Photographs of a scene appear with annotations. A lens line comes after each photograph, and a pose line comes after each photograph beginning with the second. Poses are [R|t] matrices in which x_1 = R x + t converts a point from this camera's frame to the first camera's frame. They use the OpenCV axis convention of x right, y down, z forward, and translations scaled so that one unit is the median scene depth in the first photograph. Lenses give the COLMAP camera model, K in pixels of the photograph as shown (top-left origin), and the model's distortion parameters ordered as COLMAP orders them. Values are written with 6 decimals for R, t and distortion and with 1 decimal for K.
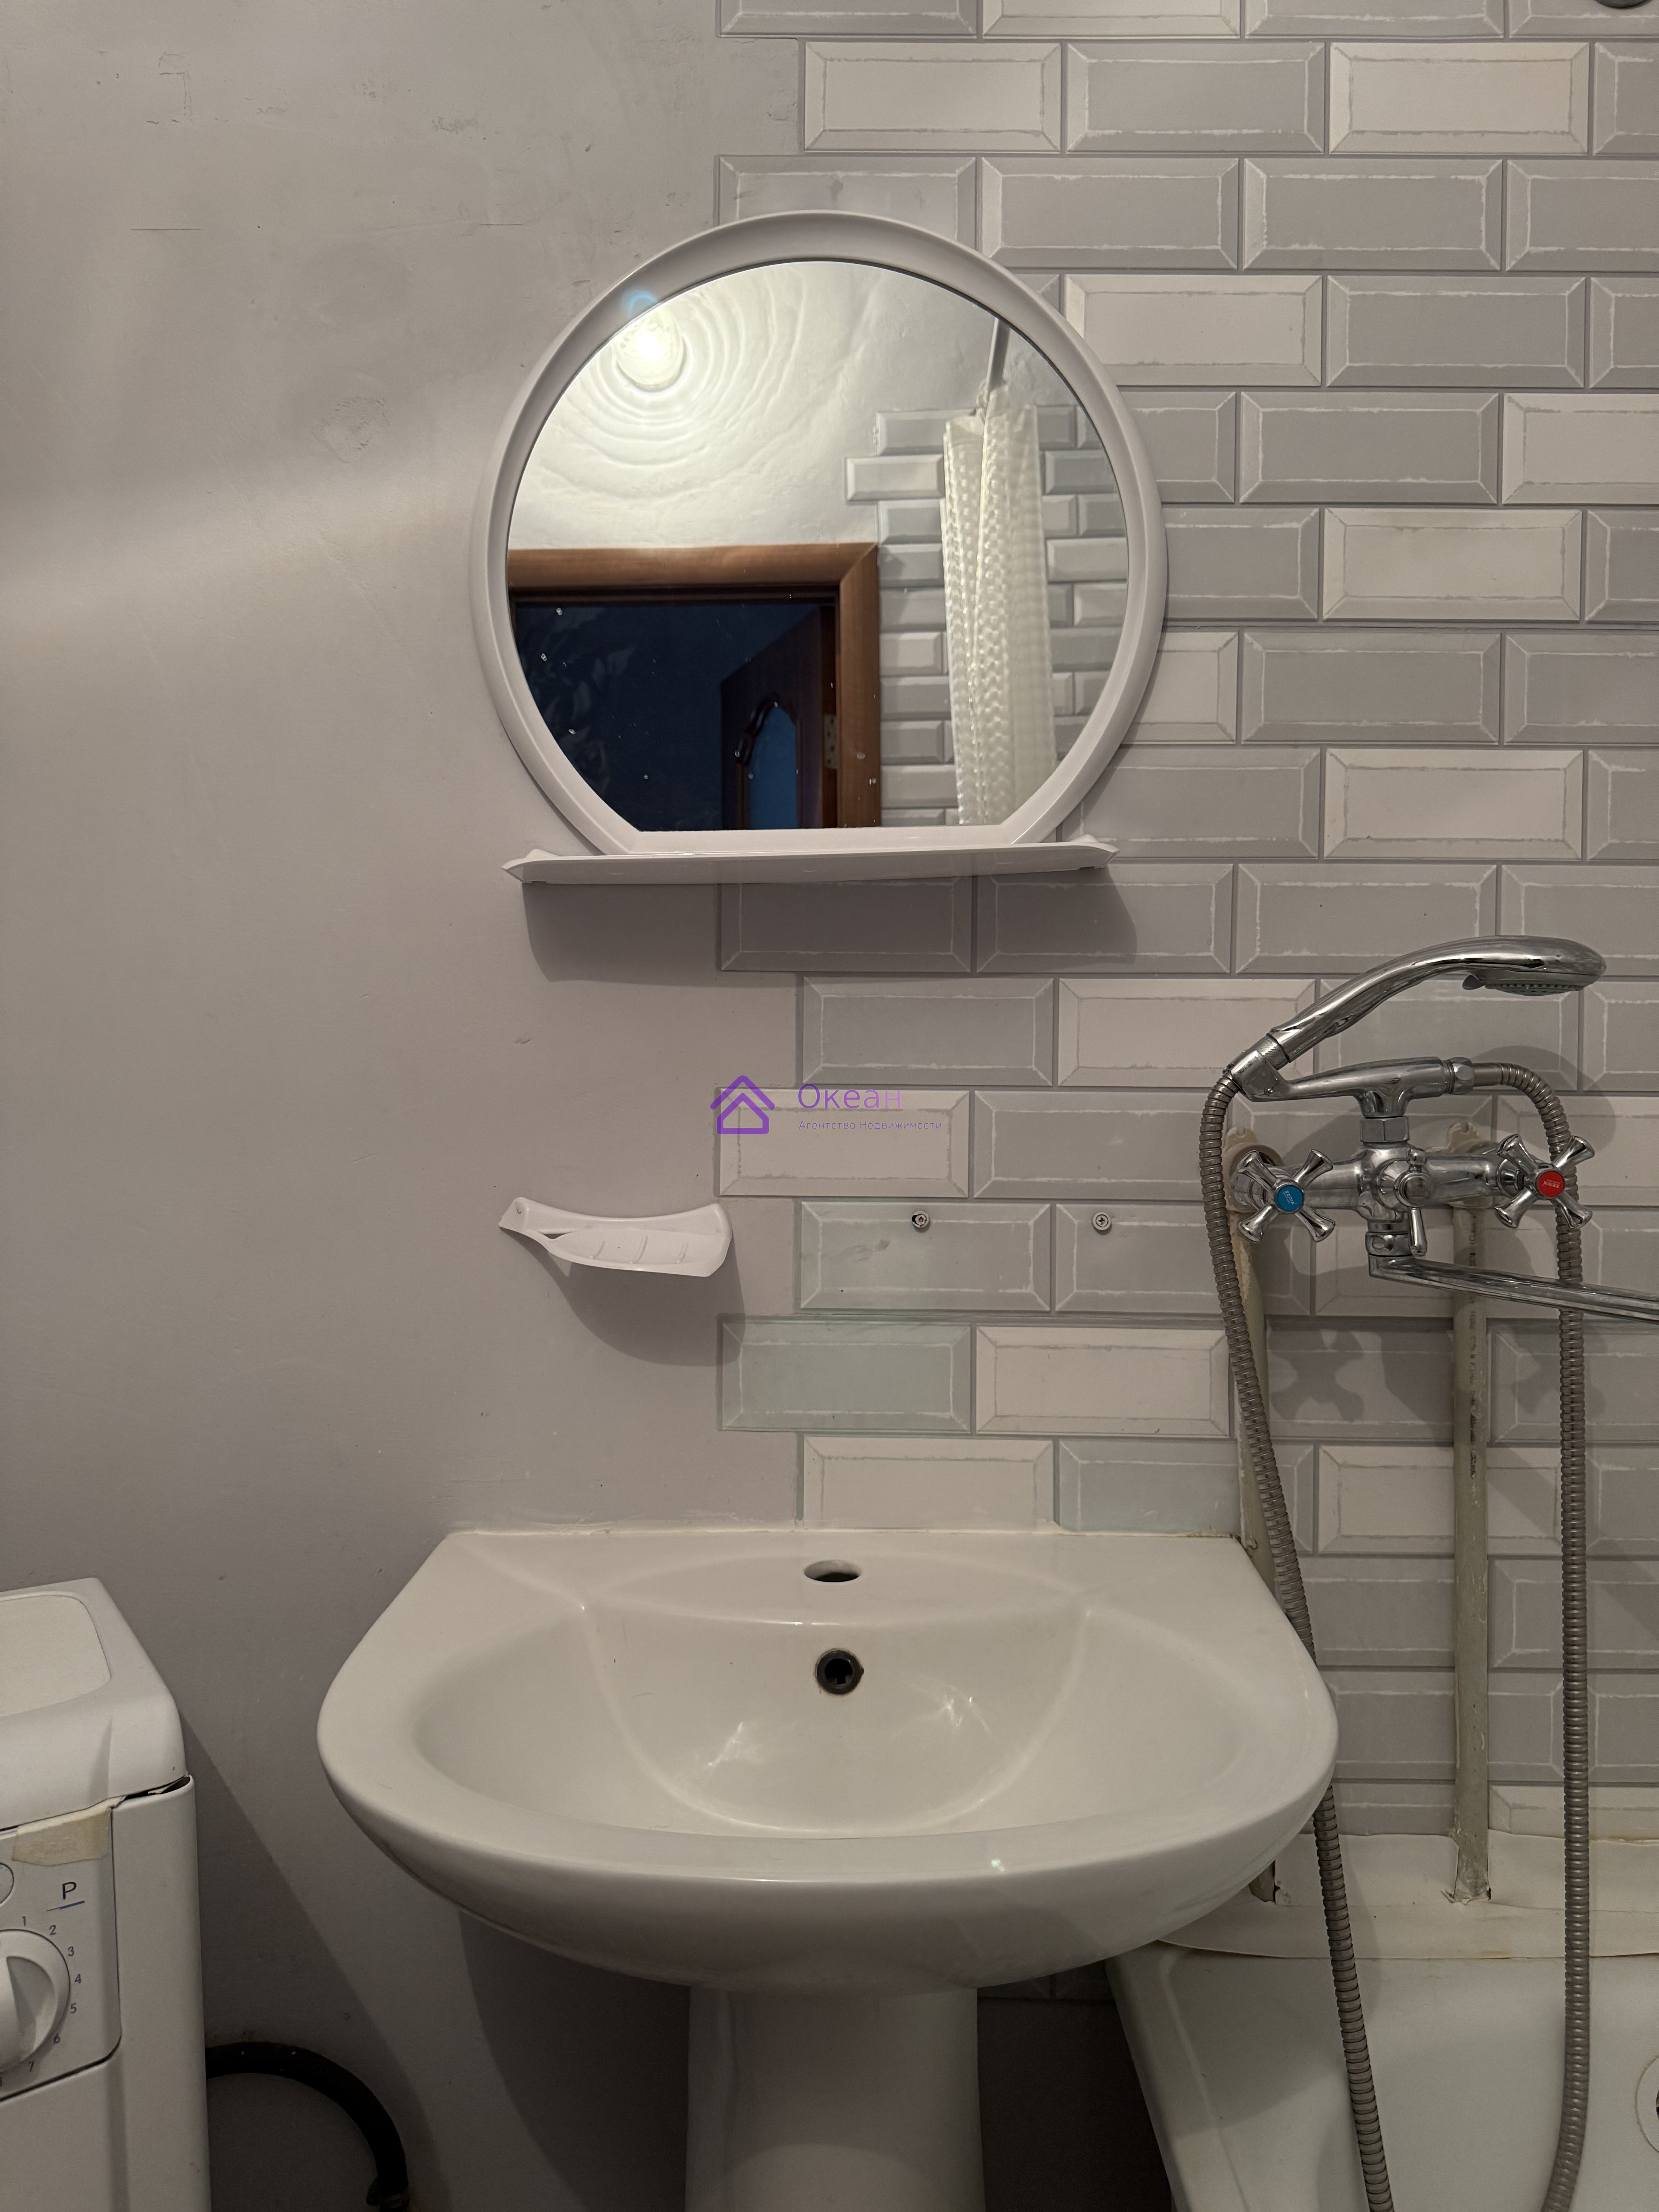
lens RADIAL K [[1556.1, 0, 831.0], [0, 1556.1, 1105.7], [0, 0, 1]] dist [0.004705, -0.005576]
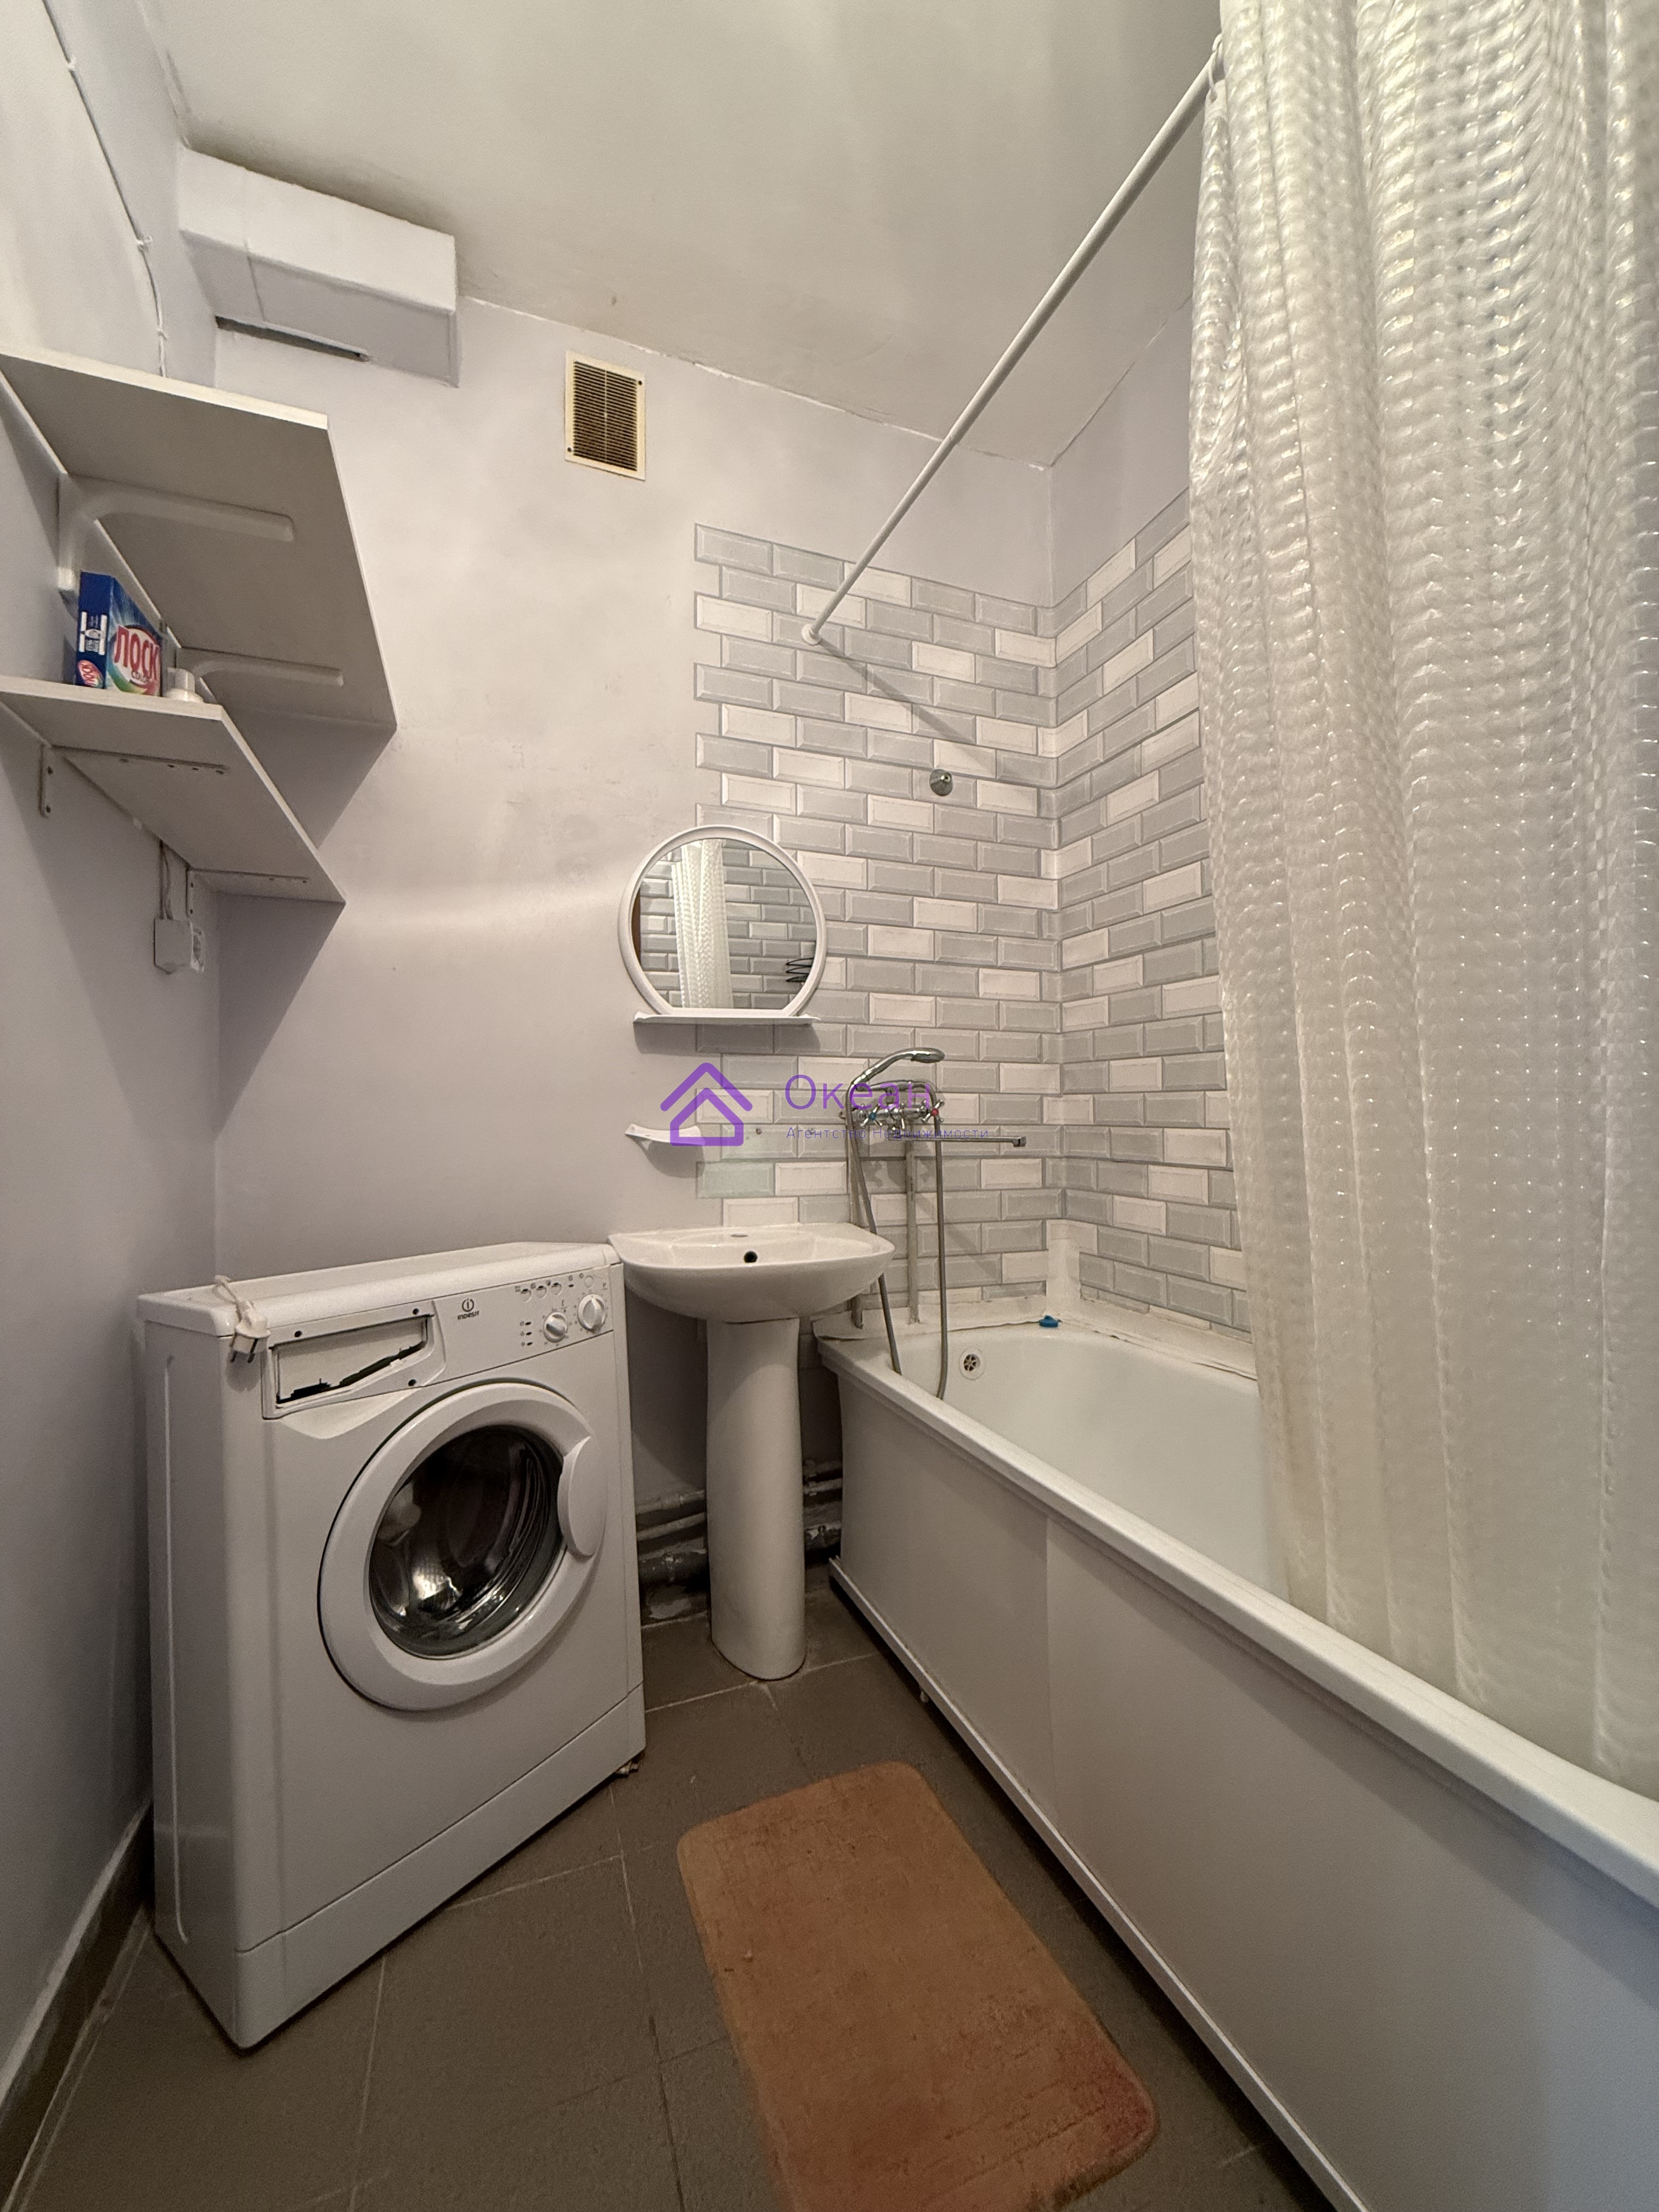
lens RADIAL K [[880.1, 0, 827.2], [0, 880.1, 1112.6], [0, 0, 1]] dist [-0.000930, 0.000262]
pose [[0.929418, -0.003050, 0.369016, -0.494082], [0.018424, 0.999102, -0.038147, 0.110180], [-0.368569, 0.042253, 0.928640, -0.774857]]
